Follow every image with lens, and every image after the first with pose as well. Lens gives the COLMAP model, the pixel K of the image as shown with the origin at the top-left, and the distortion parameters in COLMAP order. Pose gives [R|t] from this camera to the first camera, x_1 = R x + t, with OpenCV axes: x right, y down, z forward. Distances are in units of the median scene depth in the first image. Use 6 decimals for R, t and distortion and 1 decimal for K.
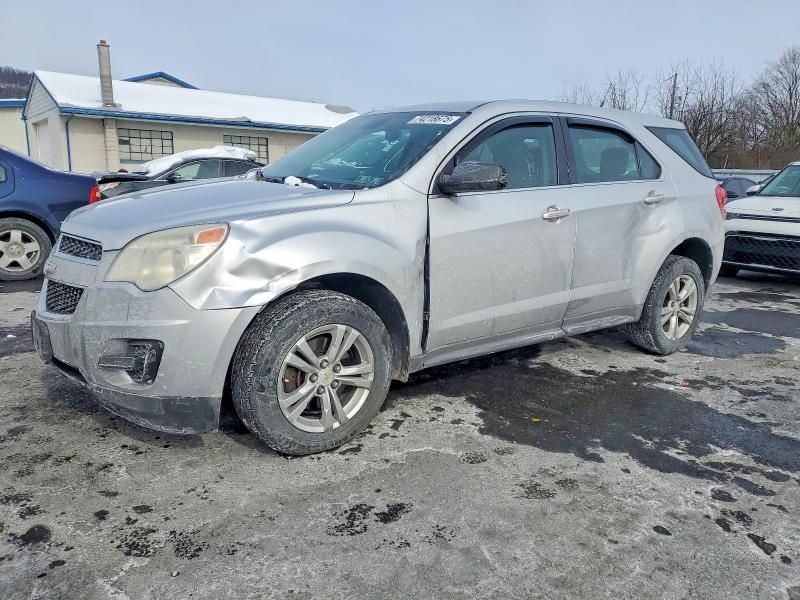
lens RADIAL K [[626.1, 0, 396.1], [0, 626.1, 299.2], [0, 0, 1]] dist [0.013493, 0.009401]
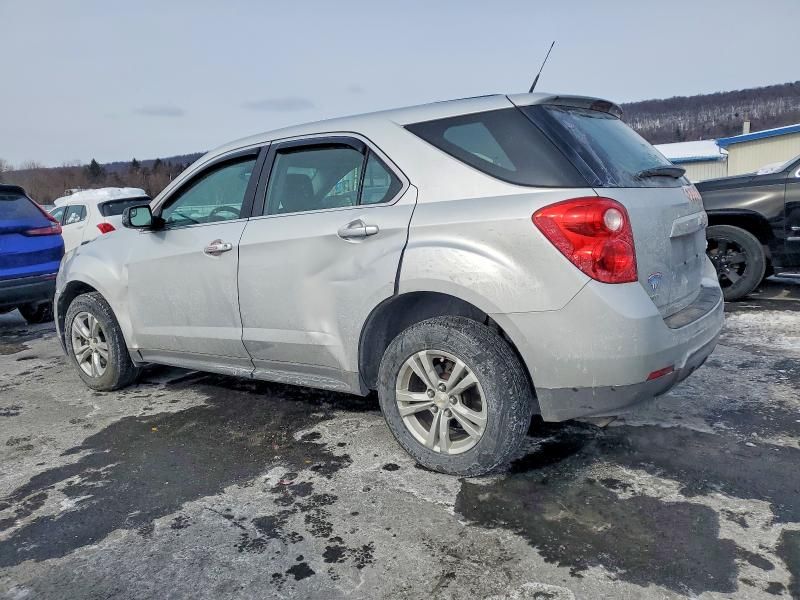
lens RADIAL K [[626.1, 0, 396.1], [0, 626.1, 299.2], [0, 0, 1]] dist [0.013493, 0.009401]
pose [[0.294408, 0.106203, -0.949761, 1.222420], [-0.127227, 0.989316, 0.071189, -0.152890], [0.947173, 0.099876, 0.304774, 0.909373]]
